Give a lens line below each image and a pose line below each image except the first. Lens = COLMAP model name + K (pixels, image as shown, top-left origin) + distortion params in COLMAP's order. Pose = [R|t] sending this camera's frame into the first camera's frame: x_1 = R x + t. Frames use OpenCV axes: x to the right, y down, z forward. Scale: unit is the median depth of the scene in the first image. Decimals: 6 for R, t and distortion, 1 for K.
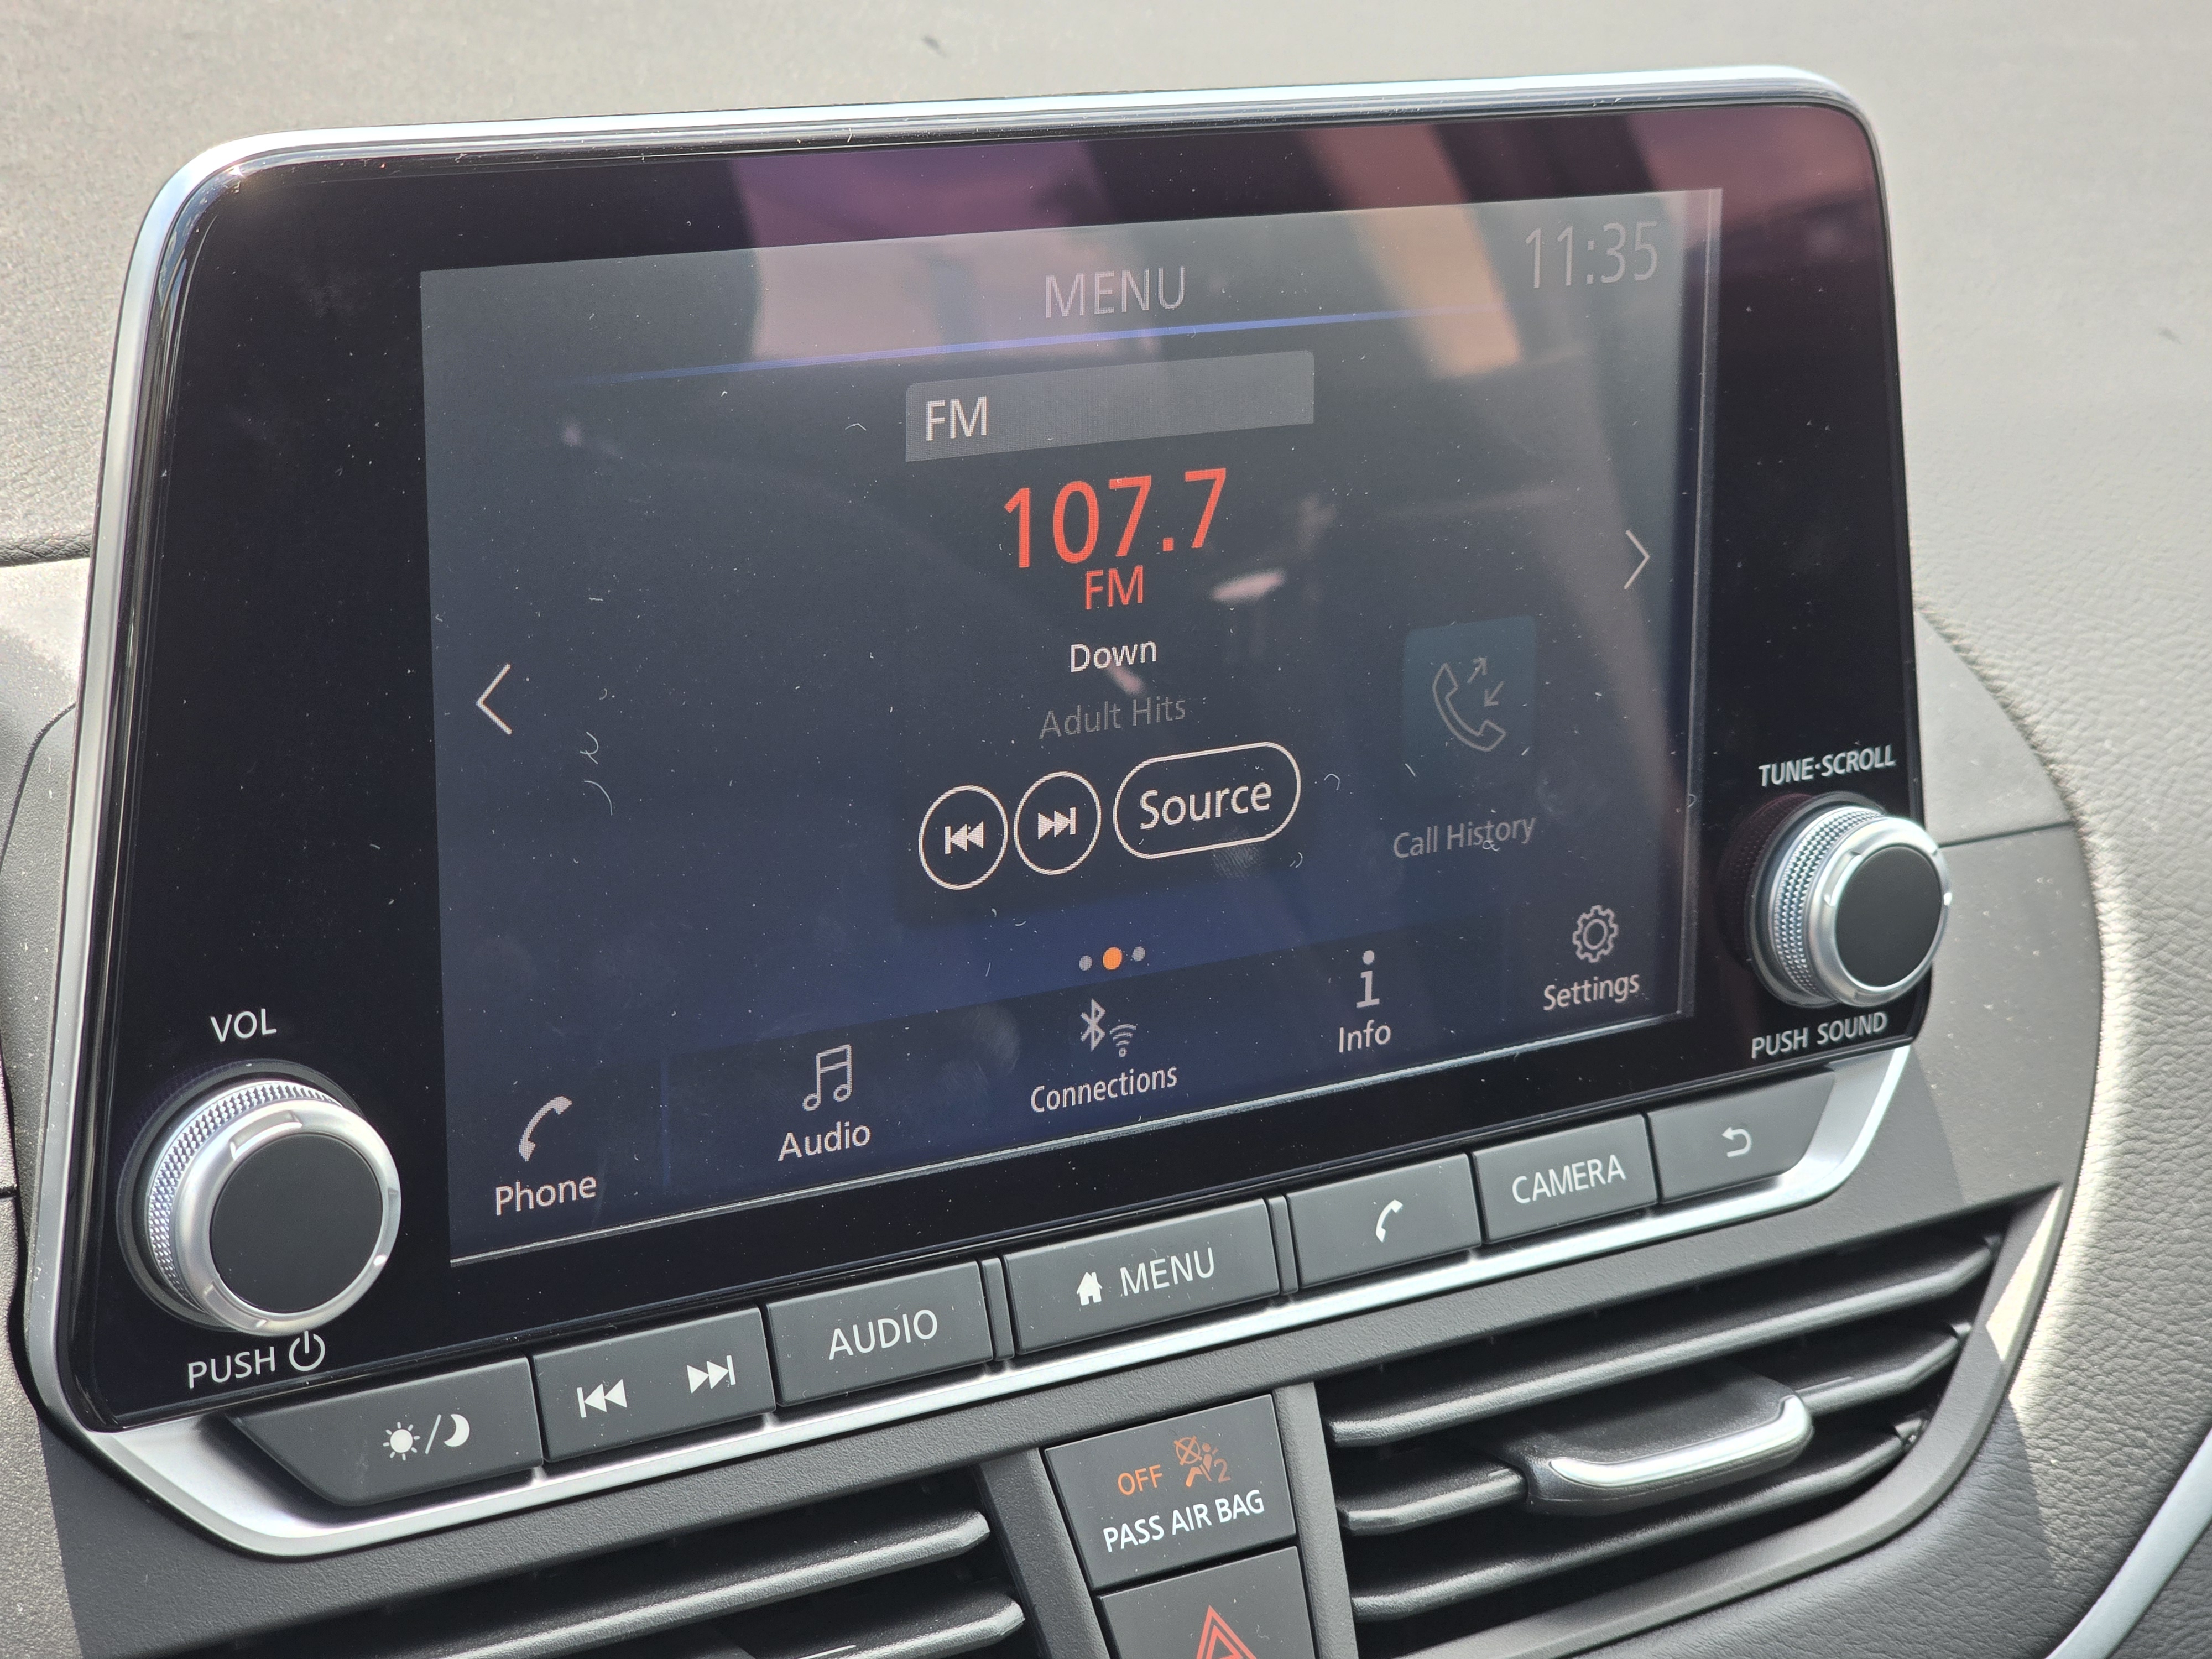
lens RADIAL K [[4332.8, 0, 1107.2], [0, 4332.8, 844.1], [0, 0, 1]] dist [-0.098181, 0.000000]
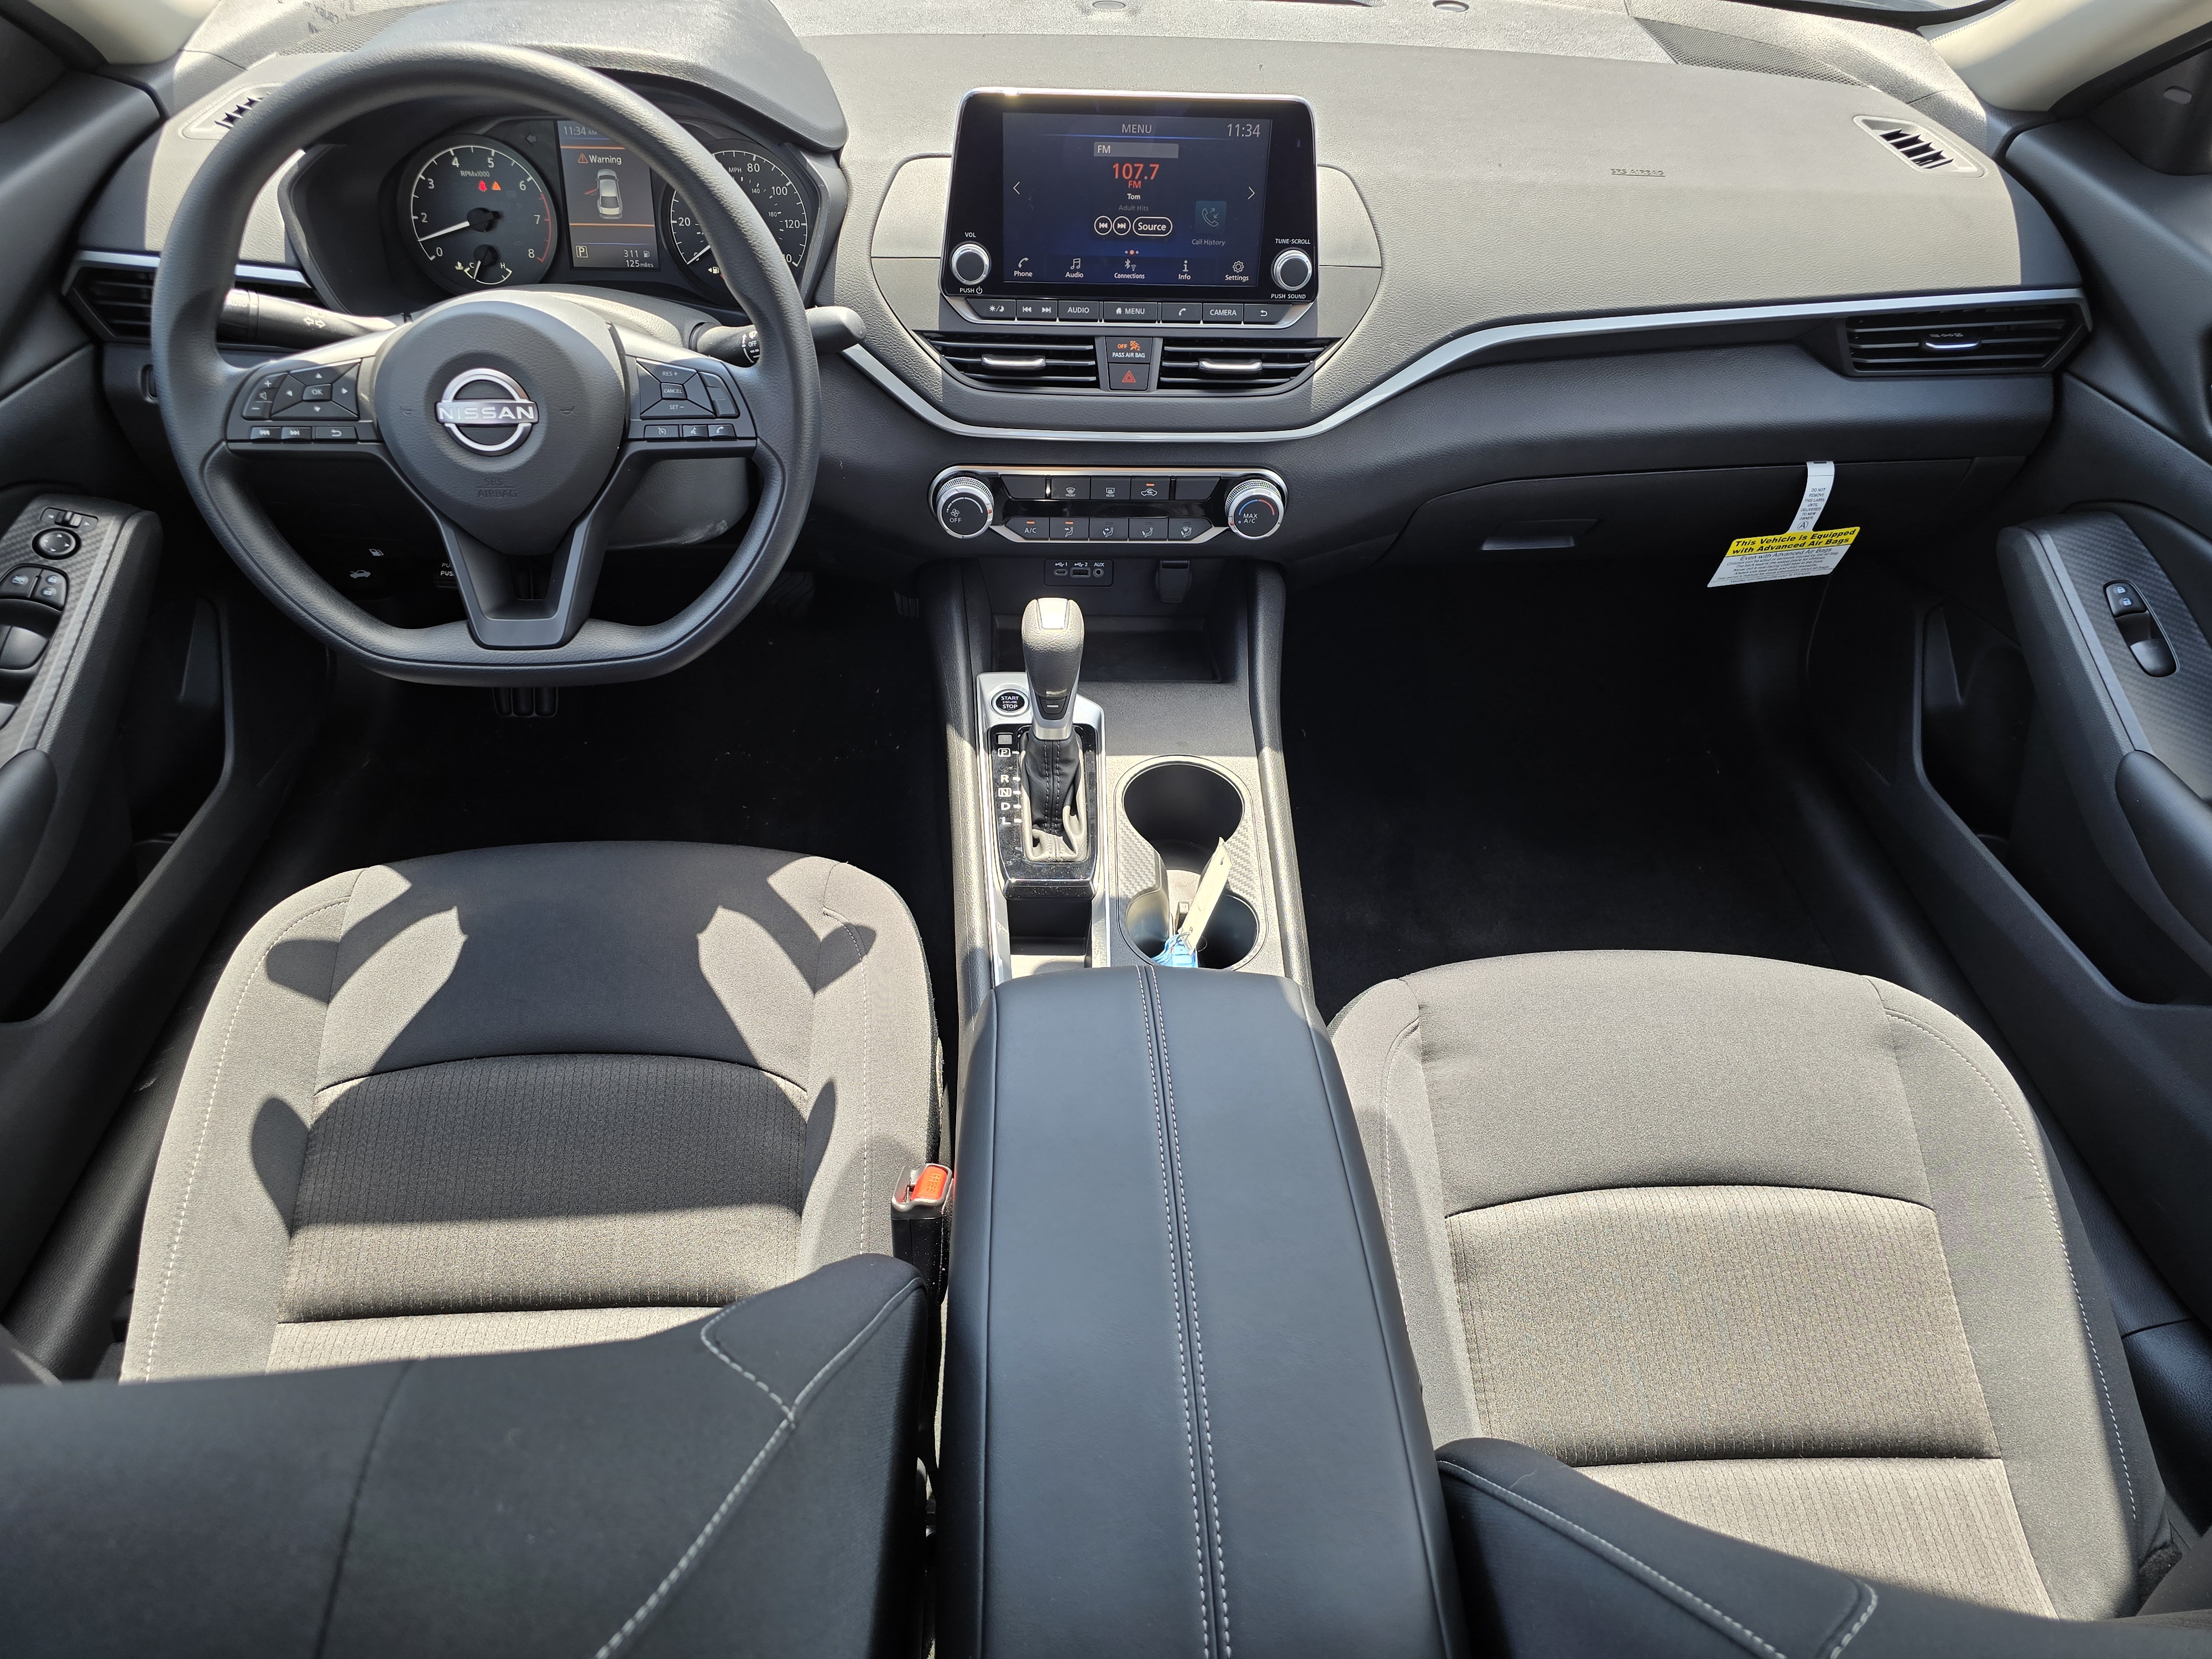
lens RADIAL K [[1506.7, 0, 1094.1], [0, 1506.7, 800.5], [0, 0, 1]] dist [0.050269, -0.055900]
pose [[0.853417, 0.299062, -0.426898, 1.050657], [-0.150150, 0.925358, 0.348090, 0.006002], [0.499134, -0.232967, 0.834620, -0.908406]]
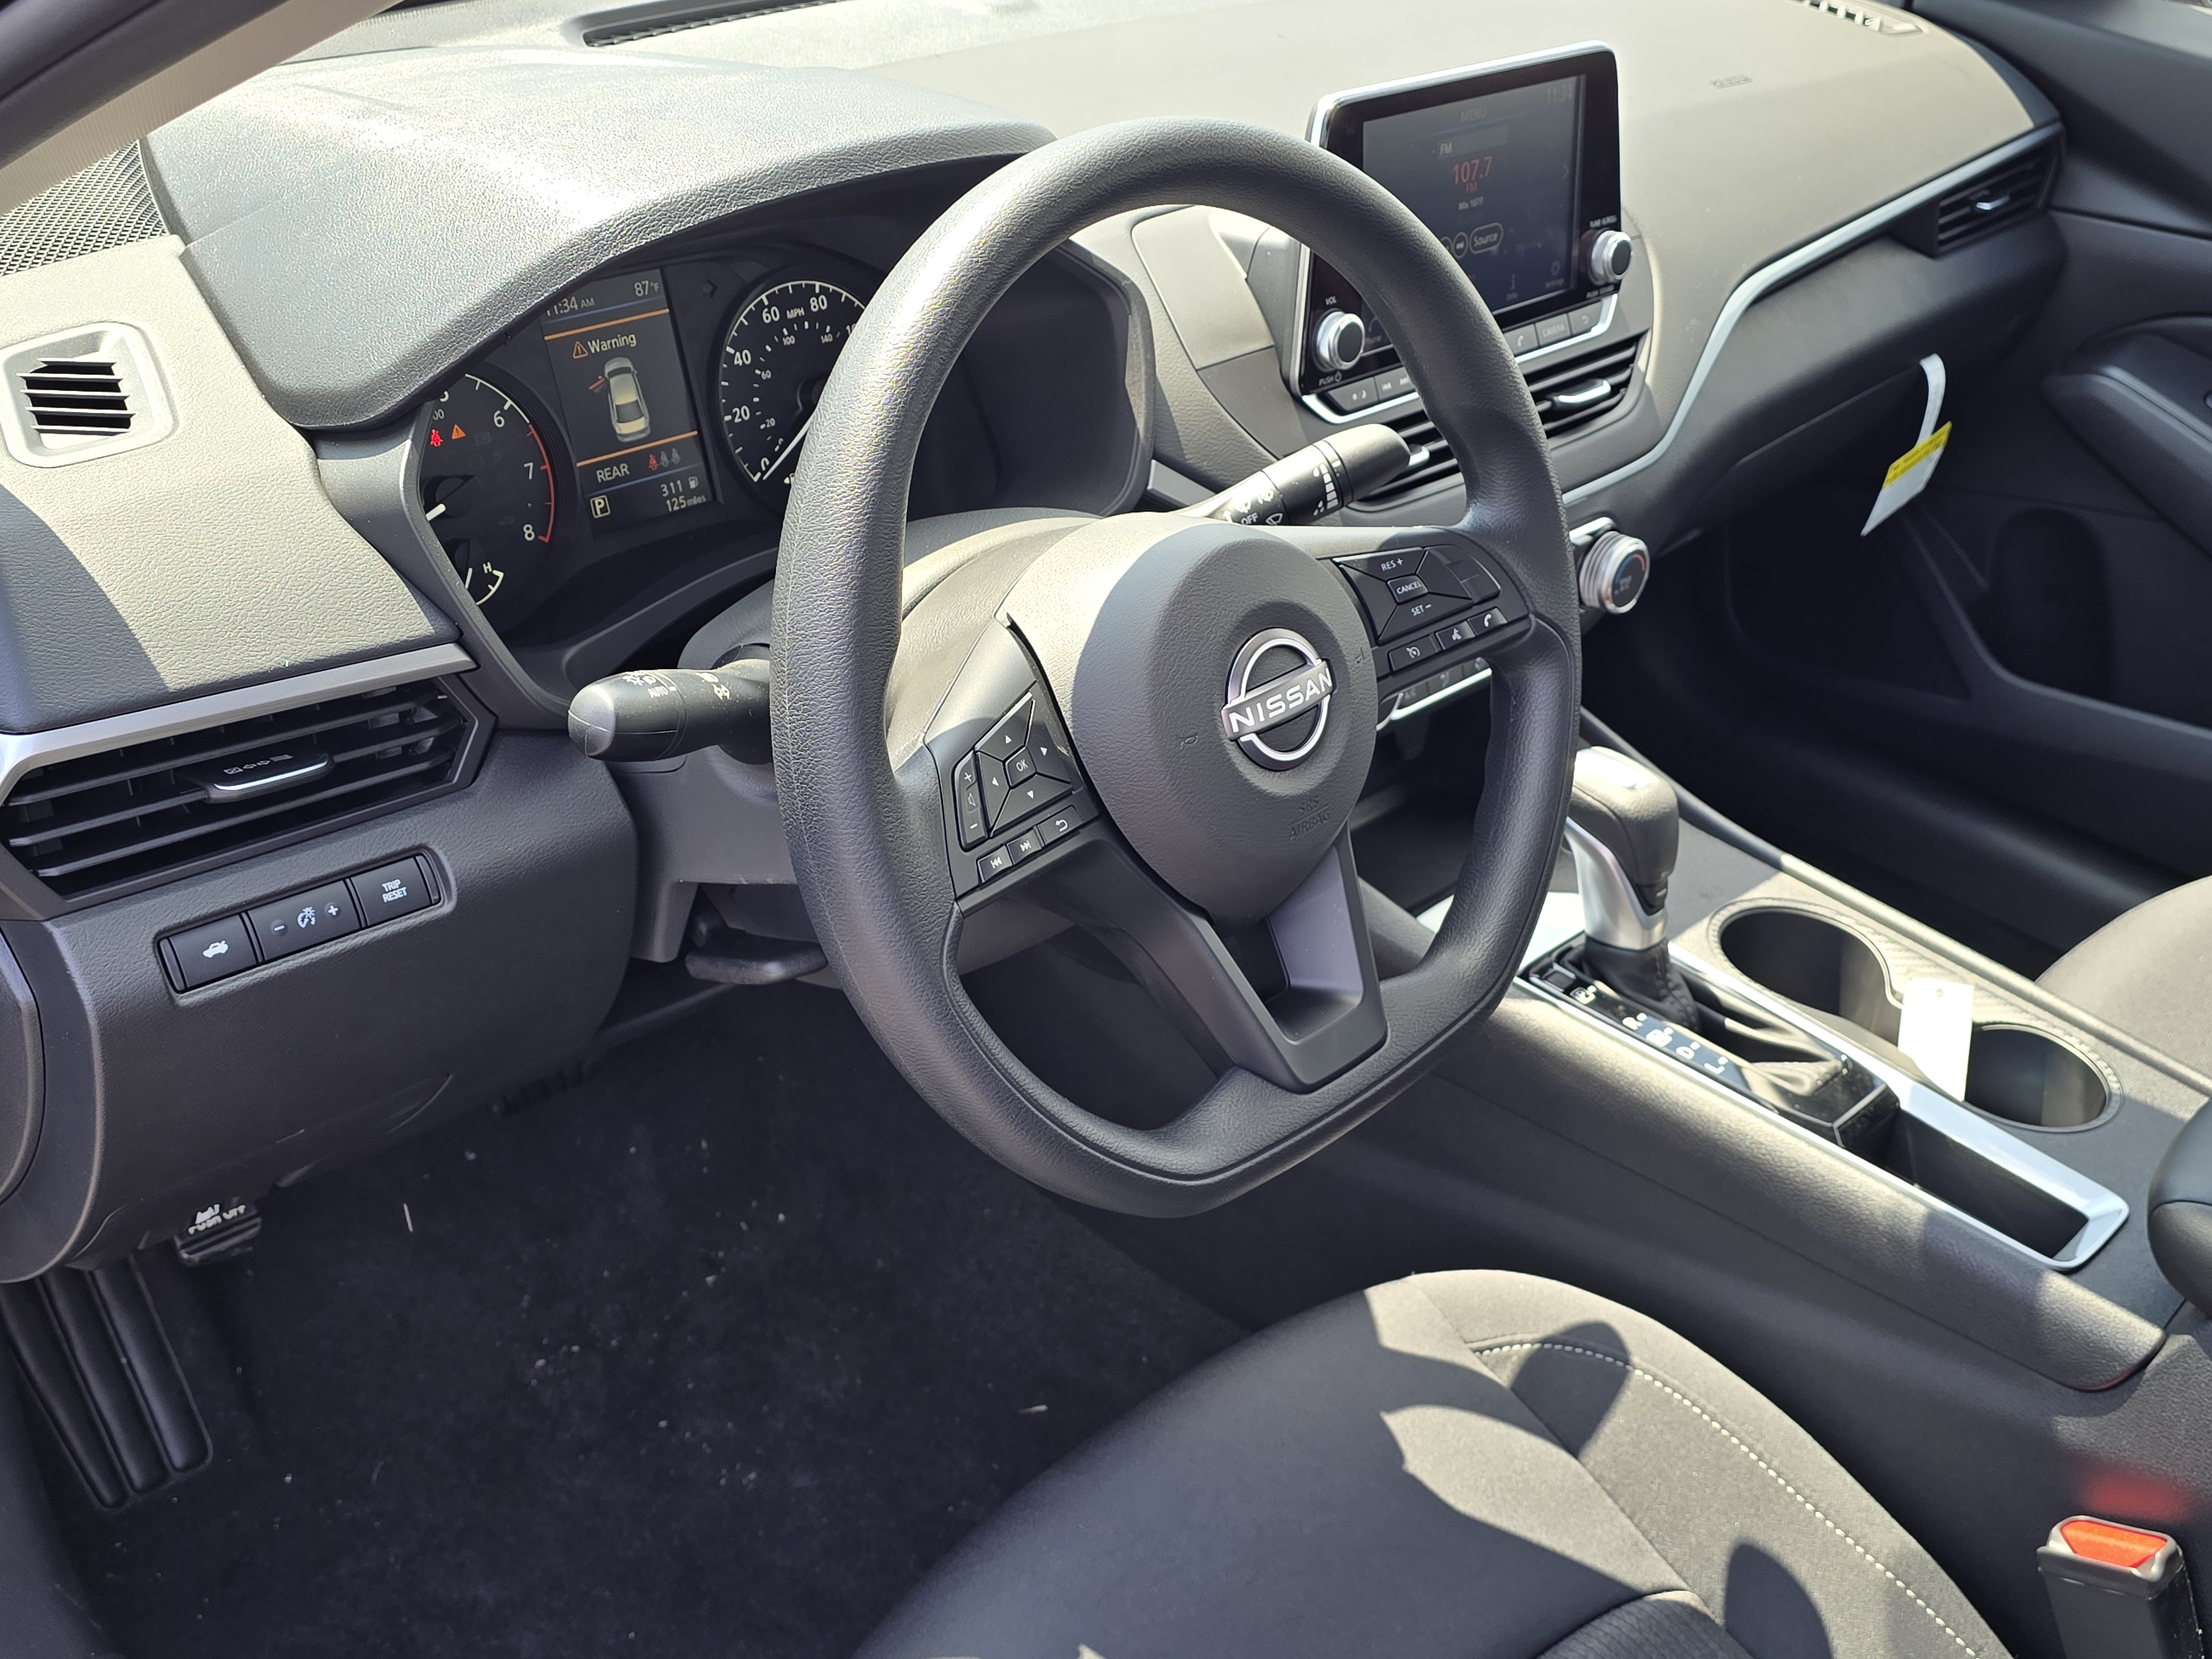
lens RADIAL K [[2274.6, 0, 1074.4], [0, 2274.6, 802.2], [0, 0, 1]] dist [0.051335, 0.000000]
pose [[0.982074, -0.117793, 0.147157, -0.758689], [0.088837, 0.977793, 0.189812, 0.068095], [-0.166248, -0.173337, 0.970730, -1.176563]]
